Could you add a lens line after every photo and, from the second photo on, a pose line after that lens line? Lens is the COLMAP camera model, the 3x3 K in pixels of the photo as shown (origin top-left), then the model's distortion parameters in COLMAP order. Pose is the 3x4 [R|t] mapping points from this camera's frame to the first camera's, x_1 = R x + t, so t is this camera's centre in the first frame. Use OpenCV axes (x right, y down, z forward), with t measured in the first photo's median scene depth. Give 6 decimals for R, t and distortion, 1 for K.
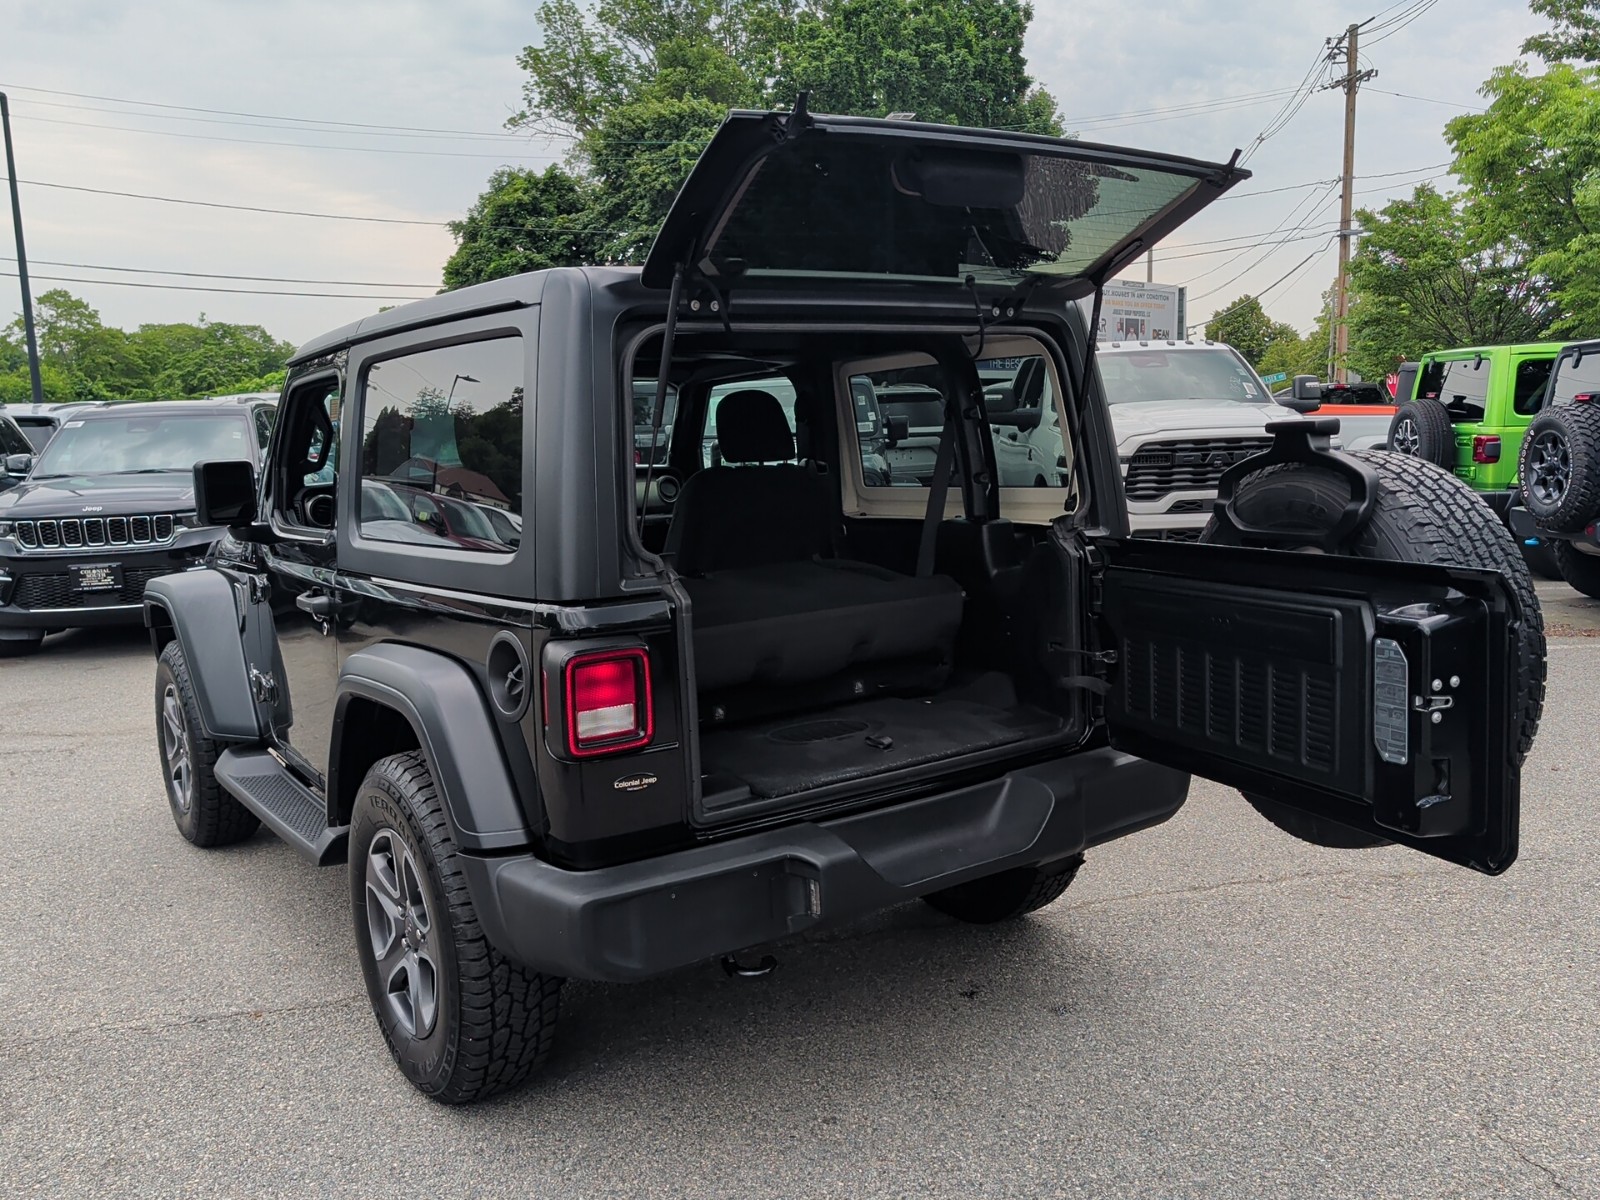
lens RADIAL K [[1353.2, 0, 811.2], [0, 1353.2, 599.6], [0, 0, 1]] dist [0.004024, 0.002130]
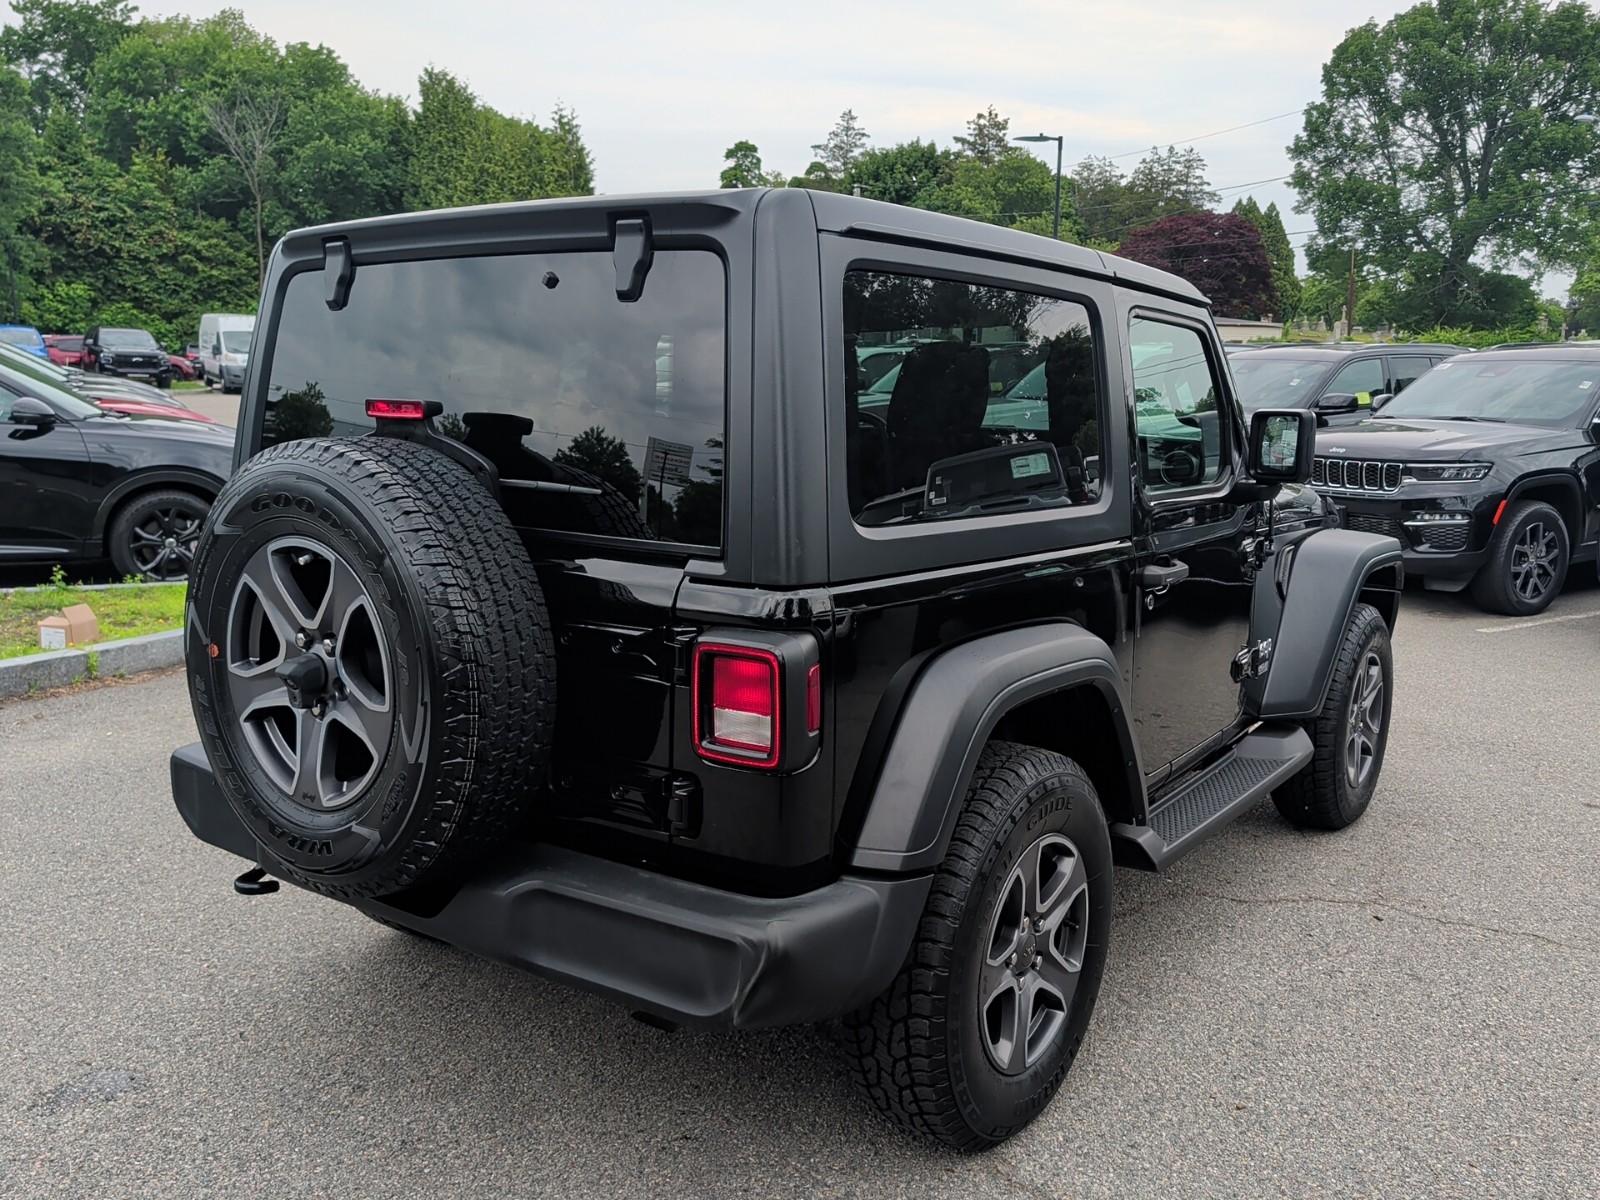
lens RADIAL K [[1353.2, 0, 804.2], [0, 1353.2, 599.7], [0, 0, 1]] dist [0.004024, 0.002130]
pose [[0.312109, 0.193179, -0.930199, 0.061570], [-0.151092, 0.976741, 0.152149, -0.010373], [0.937955, 0.093058, 0.334037, 0.060280]]
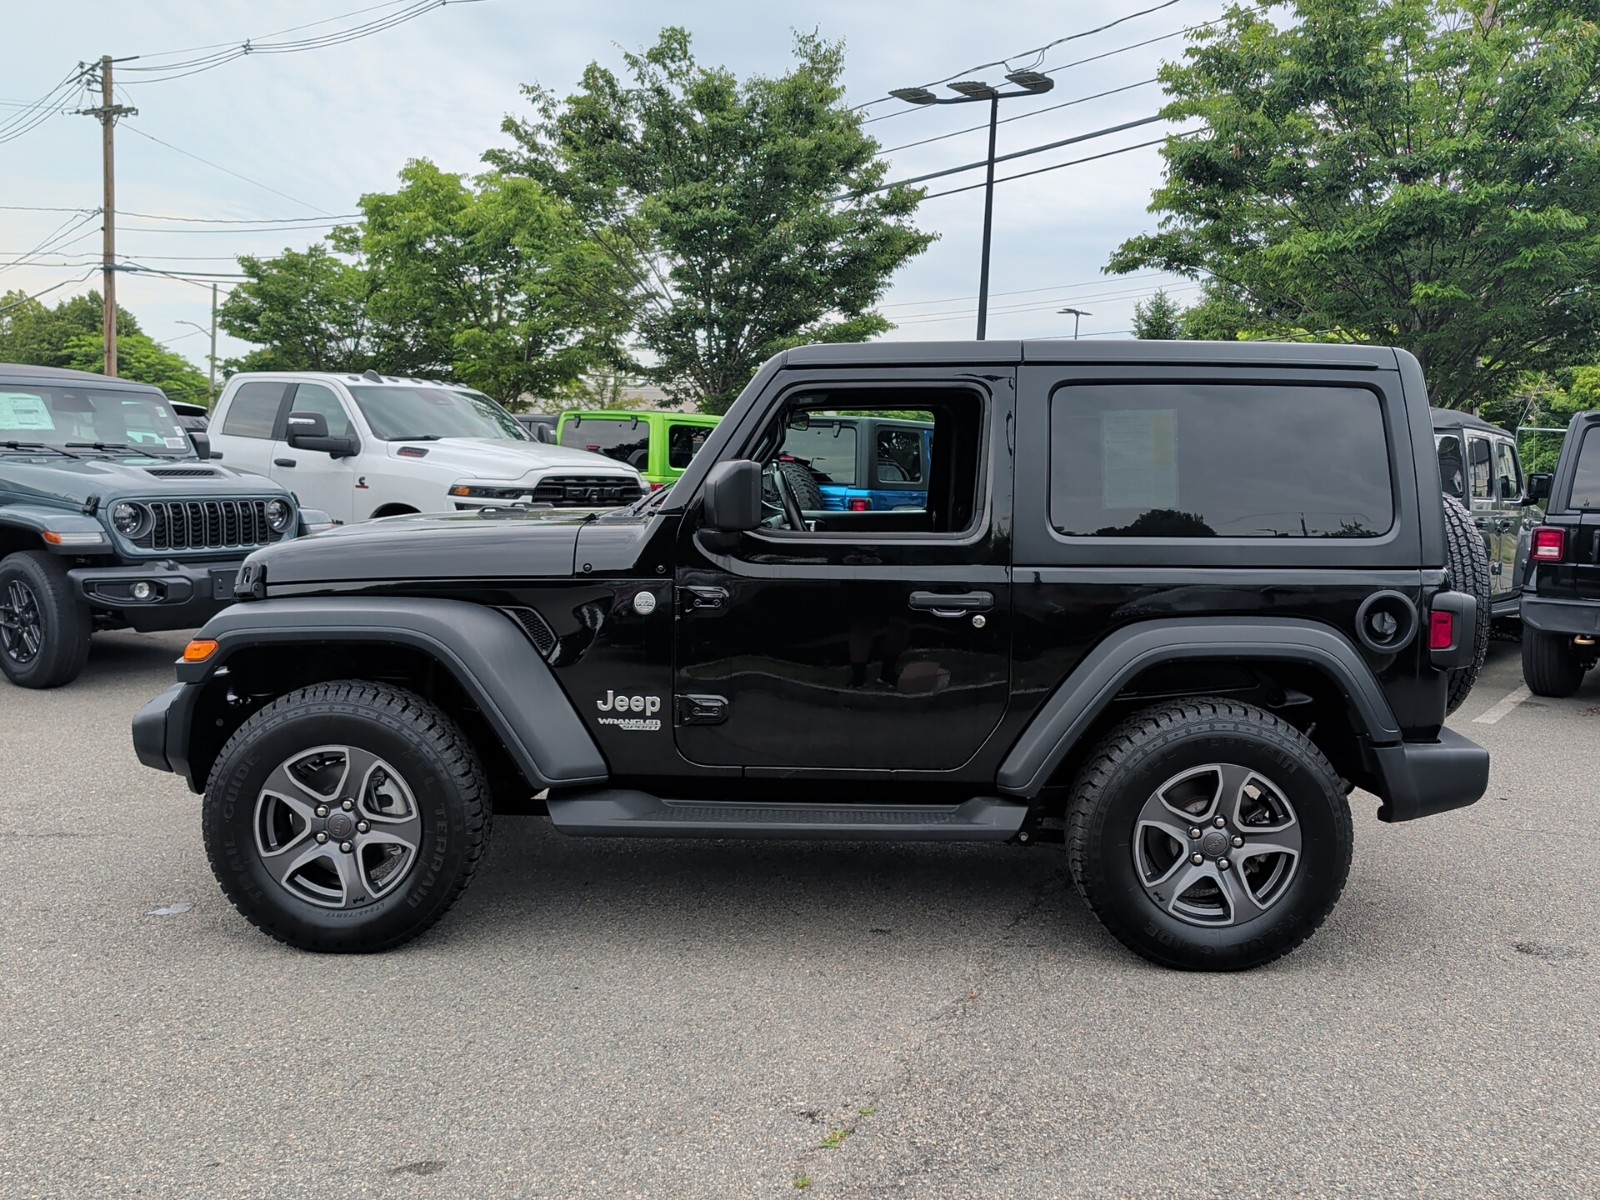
lens RADIAL K [[1353.2, 0, 809.4], [0, 1353.2, 611.4], [0, 0, 1]] dist [0.004024, 0.002130]
pose [[0.568090, -0.047783, 0.821578, -0.134418], [0.068290, 0.997607, 0.010801, 0.000615], [-0.820128, 0.049970, 0.569994, 0.043895]]
